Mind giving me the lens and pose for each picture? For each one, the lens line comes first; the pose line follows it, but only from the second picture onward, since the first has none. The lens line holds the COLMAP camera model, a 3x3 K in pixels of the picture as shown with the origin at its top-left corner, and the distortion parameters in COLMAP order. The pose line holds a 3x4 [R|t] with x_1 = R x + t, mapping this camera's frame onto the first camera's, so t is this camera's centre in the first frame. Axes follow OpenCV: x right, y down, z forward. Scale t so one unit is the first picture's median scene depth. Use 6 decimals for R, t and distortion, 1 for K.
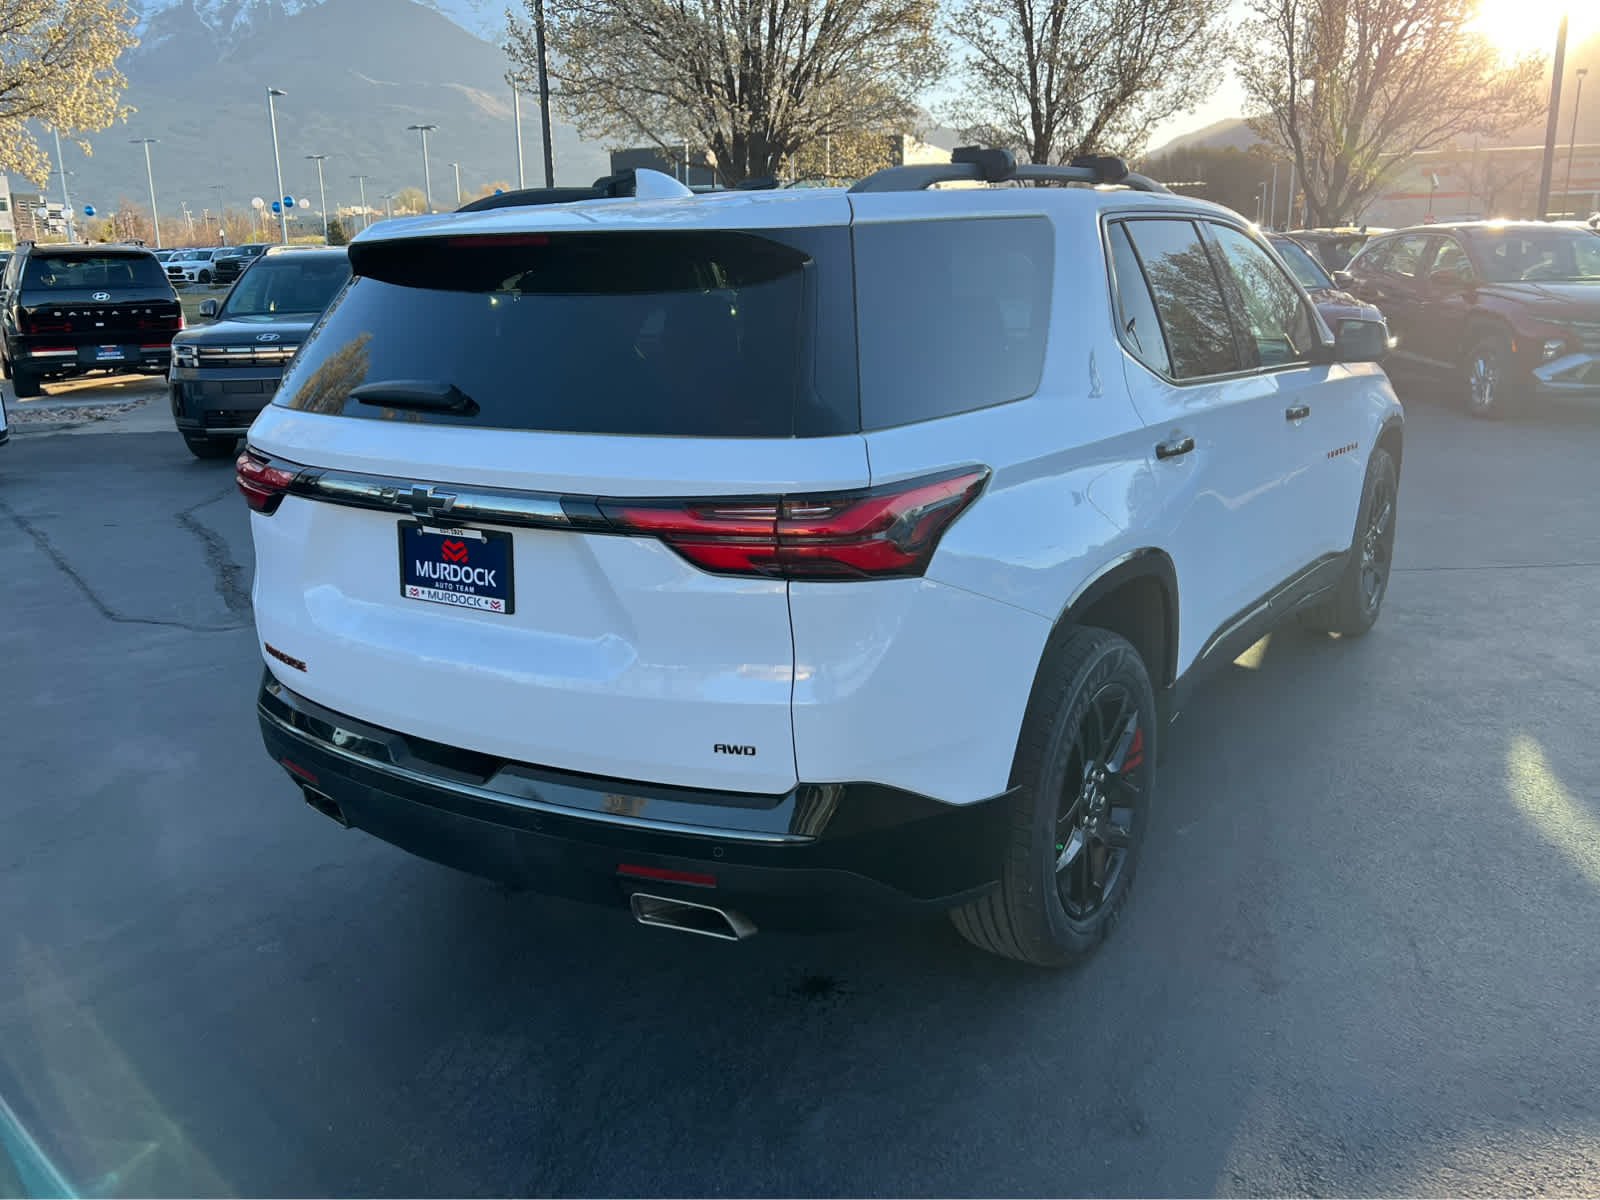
lens RADIAL K [[1771.9, 0, 800.0], [0, 1771.9, 600.0], [0, 0, 1]] dist [0.057572, 0.010181]
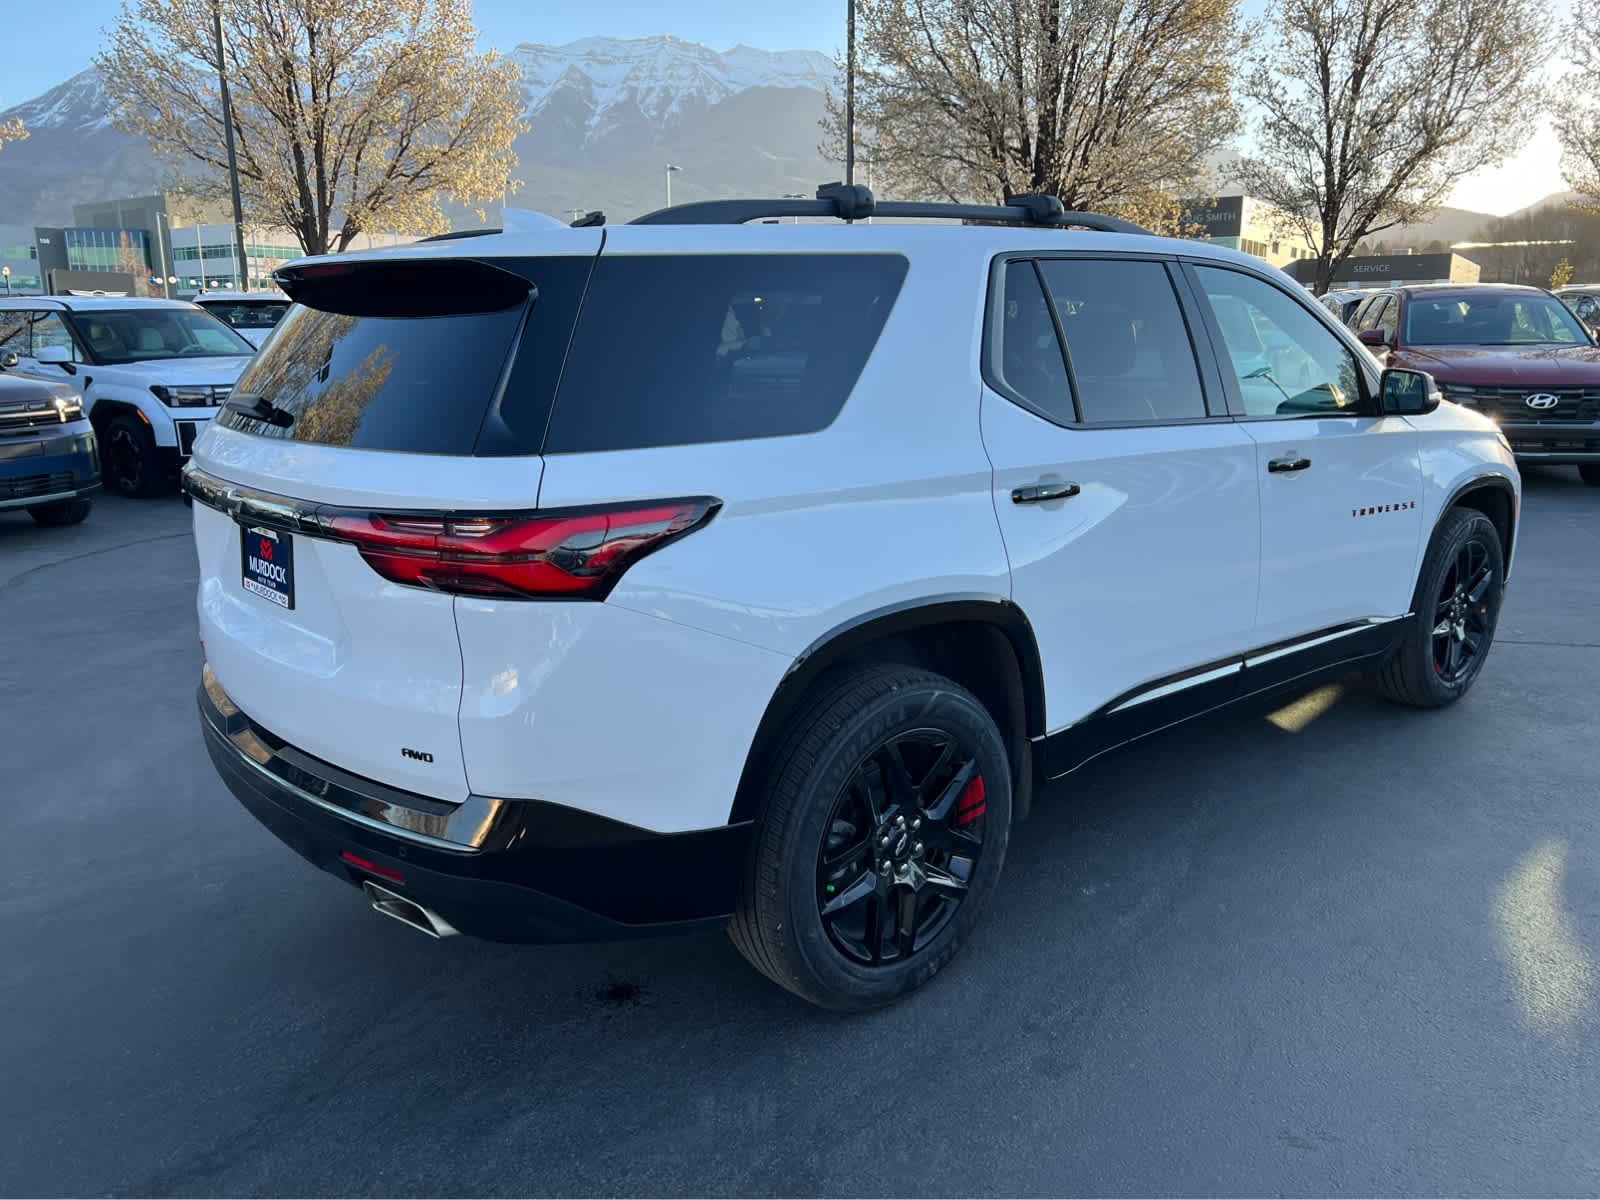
lens RADIAL K [[1543.1, 0, 800.0], [0, 1543.1, 600.0], [0, 0, 1]] dist [0.092116, -0.174137]
pose [[0.944512, 0.070813, -0.320755, 0.171507], [-0.074405, 0.997228, 0.001060, -0.008700], [0.319940, 0.022865, 0.947162, 0.077503]]
